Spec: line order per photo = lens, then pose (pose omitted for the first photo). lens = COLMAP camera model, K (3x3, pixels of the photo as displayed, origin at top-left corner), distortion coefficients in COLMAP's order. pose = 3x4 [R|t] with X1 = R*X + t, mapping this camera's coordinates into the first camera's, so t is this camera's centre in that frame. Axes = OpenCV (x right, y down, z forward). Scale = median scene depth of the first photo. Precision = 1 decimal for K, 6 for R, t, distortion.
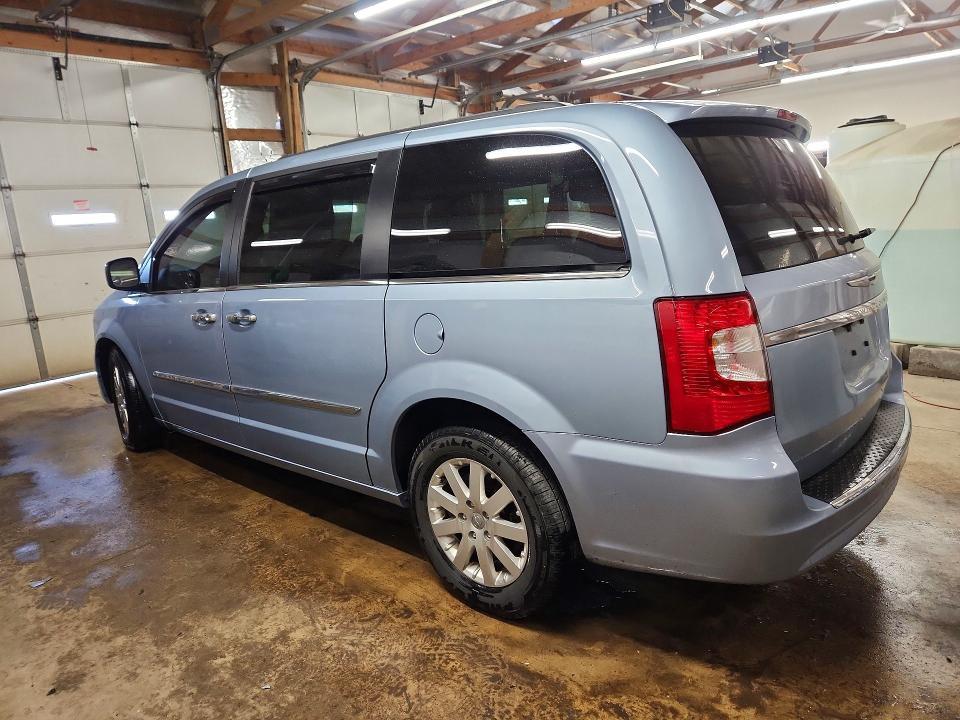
lens RADIAL K [[700.4, 0, 480.0], [0, 700.4, 360.0], [0, 0, 1]] dist [0.003902, 0.000653]
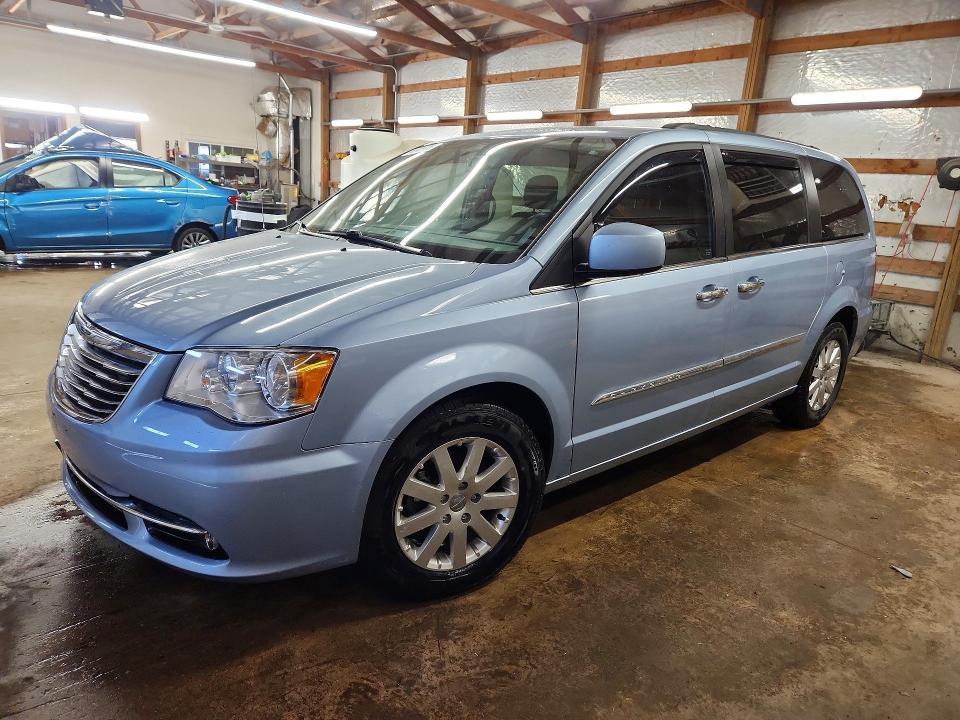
lens RADIAL K [[686.5, 0, 480.0], [0, 686.5, 360.0], [0, 0, 1]] dist [0.000416, -0.002849]
pose [[0.050703, -0.171949, 0.983800, -1.513397], [0.133597, 0.977382, 0.163942, -0.188726], [-0.989738, 0.123121, 0.072528, 1.459221]]
